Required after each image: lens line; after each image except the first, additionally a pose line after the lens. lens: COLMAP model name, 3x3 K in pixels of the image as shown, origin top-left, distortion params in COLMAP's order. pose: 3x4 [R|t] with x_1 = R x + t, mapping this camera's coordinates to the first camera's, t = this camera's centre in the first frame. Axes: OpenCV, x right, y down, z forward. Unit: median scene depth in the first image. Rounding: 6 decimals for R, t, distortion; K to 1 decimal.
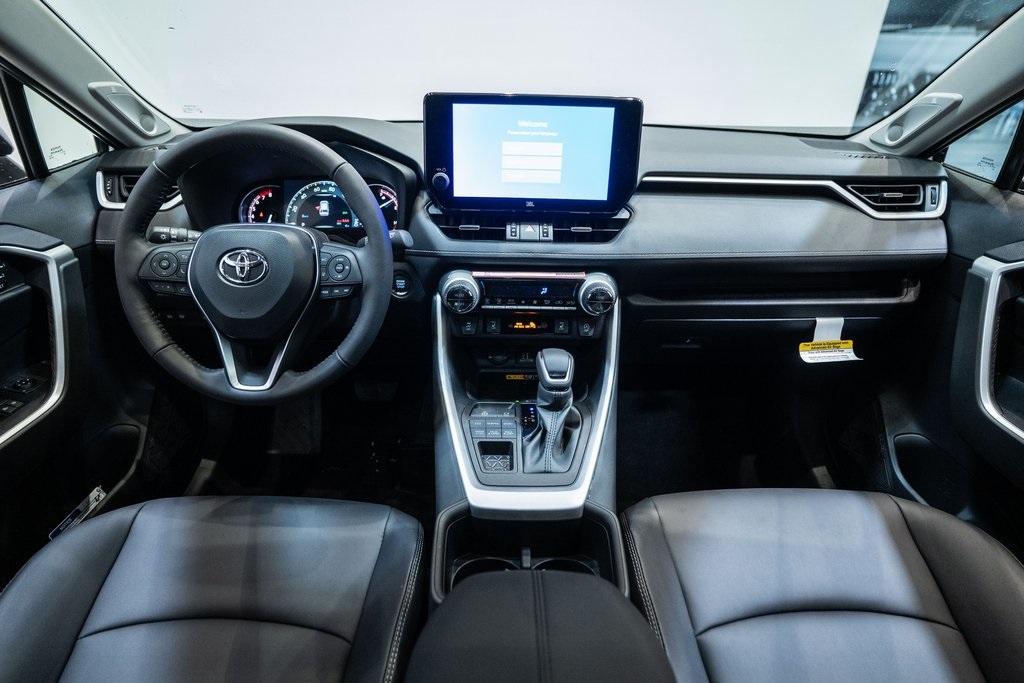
lens RADIAL K [[524.1, 0, 509.8], [0, 524.1, 350.7], [0, 0, 1]] dist [-0.064968, 0.032760]
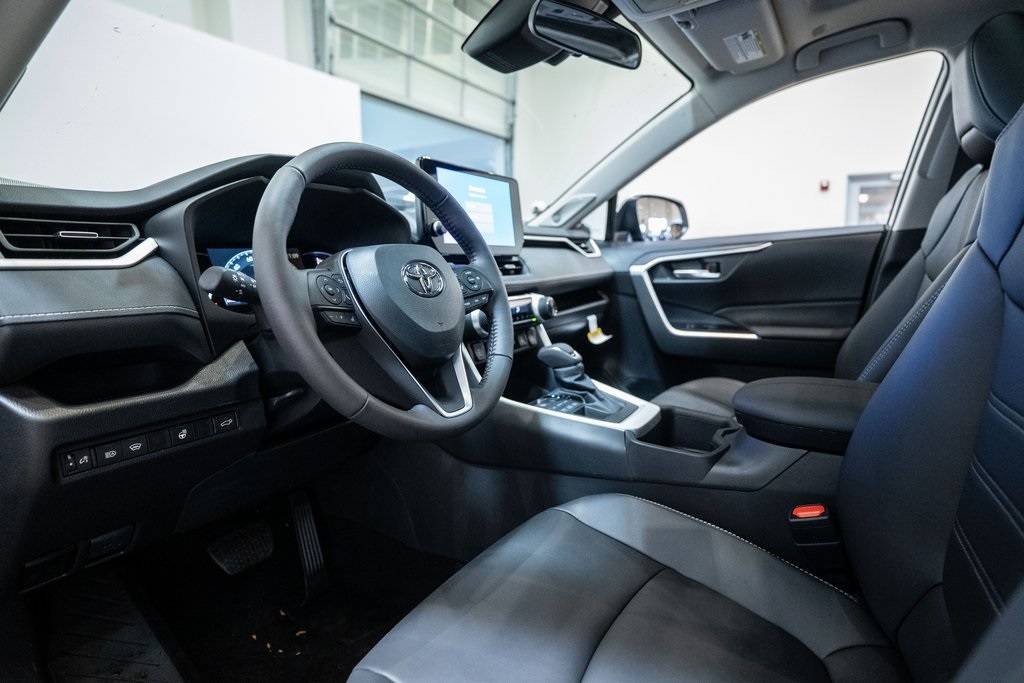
lens RADIAL K [[524.1, 0, 509.8], [0, 524.1, 350.7], [0, 0, 1]] dist [-0.064968, 0.032760]
pose [[0.522742, -0.165242, 0.836323, -1.022976], [0.427731, 0.899451, -0.089637, 0.082107], [-0.737420, 0.404578, 0.540860, 0.365443]]
